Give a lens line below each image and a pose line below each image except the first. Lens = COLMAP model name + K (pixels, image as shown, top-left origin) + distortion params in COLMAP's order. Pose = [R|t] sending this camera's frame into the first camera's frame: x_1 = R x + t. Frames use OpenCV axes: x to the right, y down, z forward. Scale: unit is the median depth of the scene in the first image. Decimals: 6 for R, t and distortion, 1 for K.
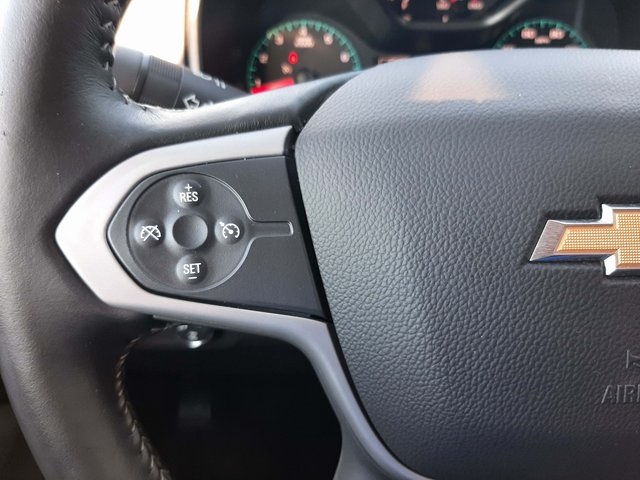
lens RADIAL K [[492.9, 0, 320.0], [0, 492.9, 240.0], [0, 0, 1]] dist [0.032310, -0.119308]
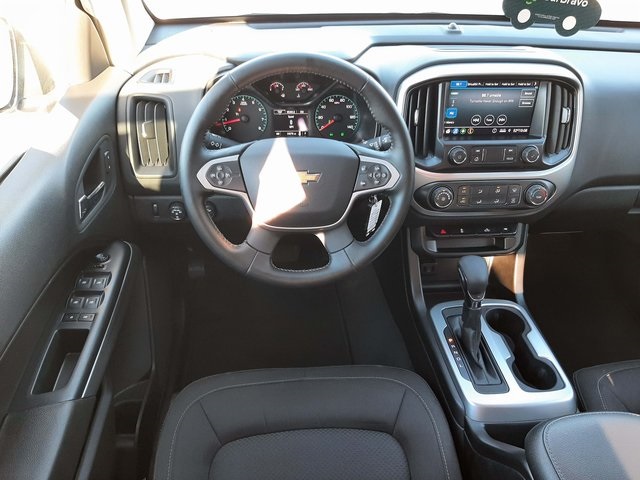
lens RADIAL K [[469.4, 0, 319.8], [0, 469.4, 247.9], [0, 0, 1]] dist [0.039487, -0.093325]
pose [[0.994974, -0.018753, 0.098357, 0.295526], [0.007586, 0.993599, 0.112711, 0.199293], [-0.099841, -0.111398, 0.988748, -4.284319]]
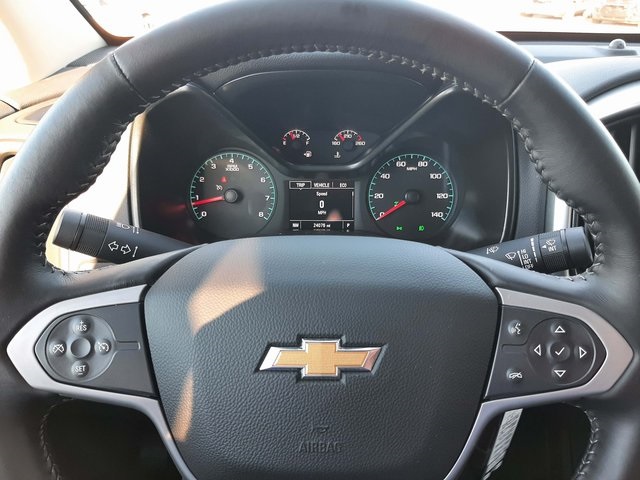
lens RADIAL K [[469.4, 0, 319.8], [0, 469.4, 247.9], [0, 0, 1]] dist [0.039487, -0.093325]
pose [[0.999818, 0.019074, 0.000340, 0.581764], [-0.018992, 0.996893, -0.076443, -0.255878], [-0.001797, 0.076423, 0.997074, -0.713769]]
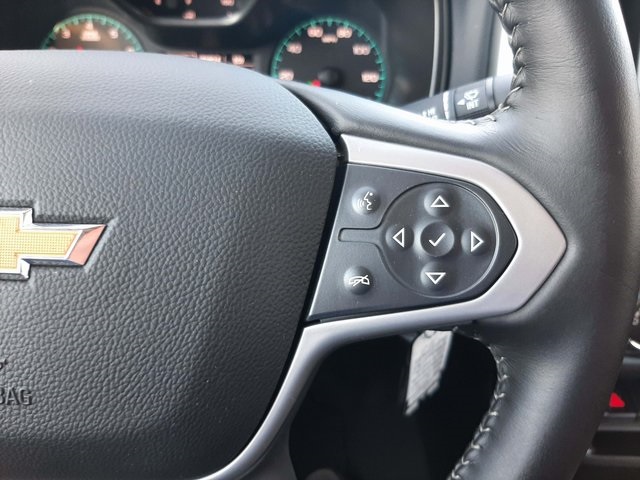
lens RADIAL K [[469.4, 0, 319.8], [0, 469.4, 247.9], [0, 0, 1]] dist [0.039487, -0.093325]
pose [[0.999520, 0.030962, -0.000527, 1.254682], [-0.030940, 0.999216, 0.024687, -0.016516], [0.001291, -0.024659, 0.999695, 0.086997]]
